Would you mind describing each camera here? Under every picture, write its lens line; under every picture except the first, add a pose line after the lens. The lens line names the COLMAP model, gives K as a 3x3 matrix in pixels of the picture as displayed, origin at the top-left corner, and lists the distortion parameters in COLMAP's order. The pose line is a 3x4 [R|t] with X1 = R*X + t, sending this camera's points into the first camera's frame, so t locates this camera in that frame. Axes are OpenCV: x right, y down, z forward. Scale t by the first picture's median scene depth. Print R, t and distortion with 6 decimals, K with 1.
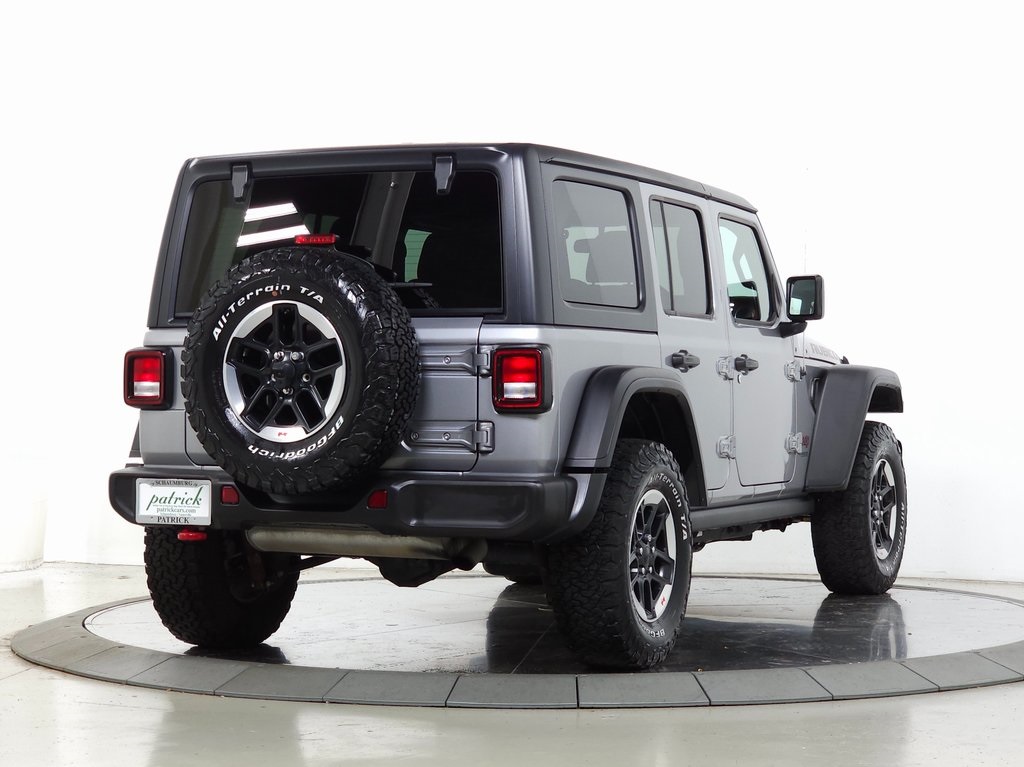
lens RADIAL K [[2539.4, 0, 514.8], [0, 2539.4, 374.7], [0, 0, 1]] dist [-0.456335, 0.000000]
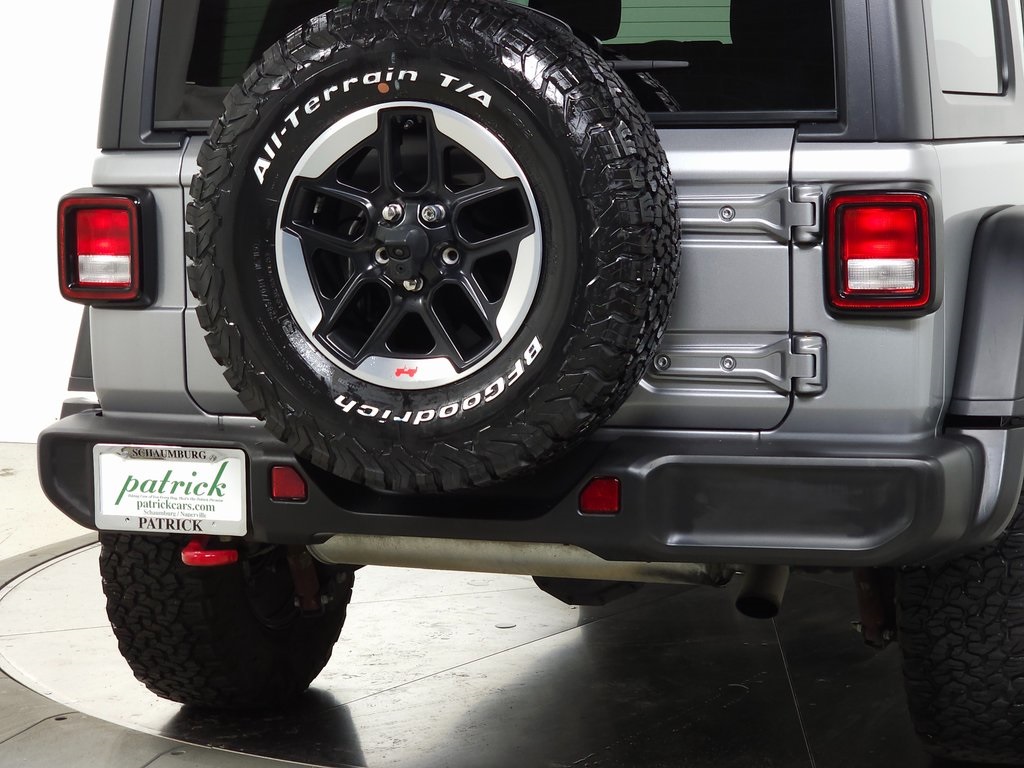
lens RADIAL K [[2539.4, 0, 510.1], [0, 2539.4, 385.7], [0, 0, 1]] dist [-0.456335, 0.000000]
pose [[0.997084, -0.028719, 0.070703, -0.106285], [0.020323, 0.992955, 0.116733, -0.031169], [-0.073557, -0.114956, 0.990643, 0.505619]]
